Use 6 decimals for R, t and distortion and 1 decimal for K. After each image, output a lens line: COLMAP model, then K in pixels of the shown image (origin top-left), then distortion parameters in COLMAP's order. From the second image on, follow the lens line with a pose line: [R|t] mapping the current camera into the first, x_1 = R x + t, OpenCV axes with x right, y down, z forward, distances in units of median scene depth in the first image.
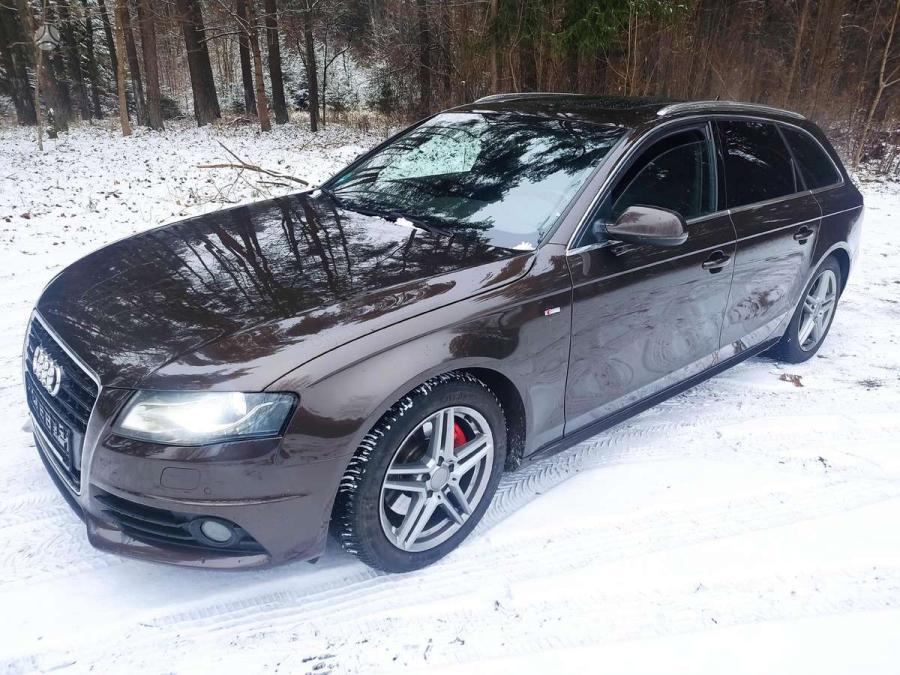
lens RADIAL K [[671.7, 0, 450.8], [0, 671.7, 339.9], [0, 0, 1]] dist [0.049767, -0.060372]
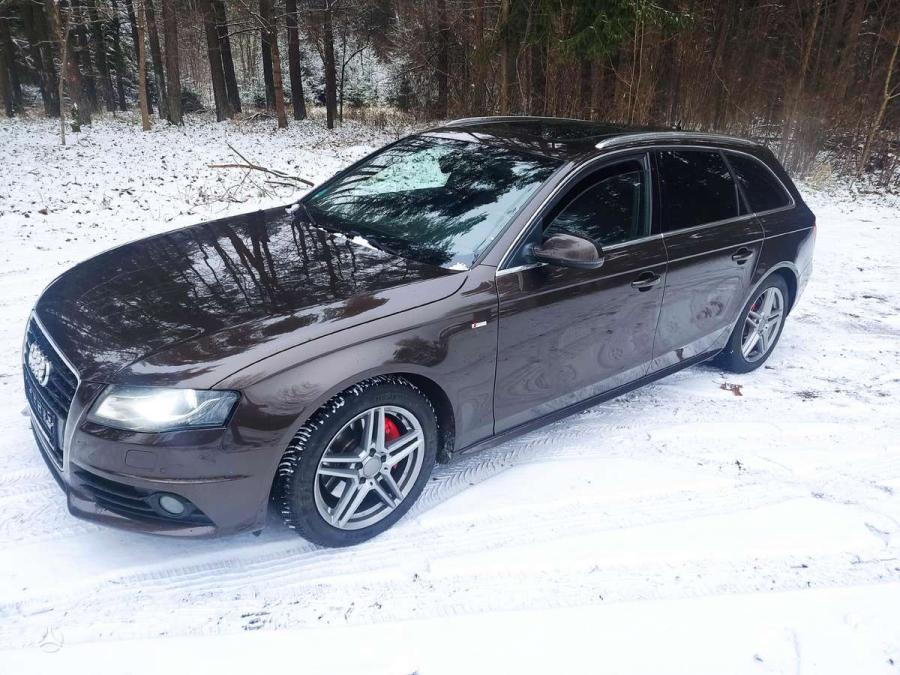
lens RADIAL K [[671.7, 0, 452.6], [0, 671.7, 339.8], [0, 0, 1]] dist [0.049767, -0.060372]
pose [[0.999306, 0.028245, -0.024267, 0.121025], [-0.028059, 0.999574, 0.007970, -0.022372], [0.024481, -0.007283, 0.999674, -0.128126]]
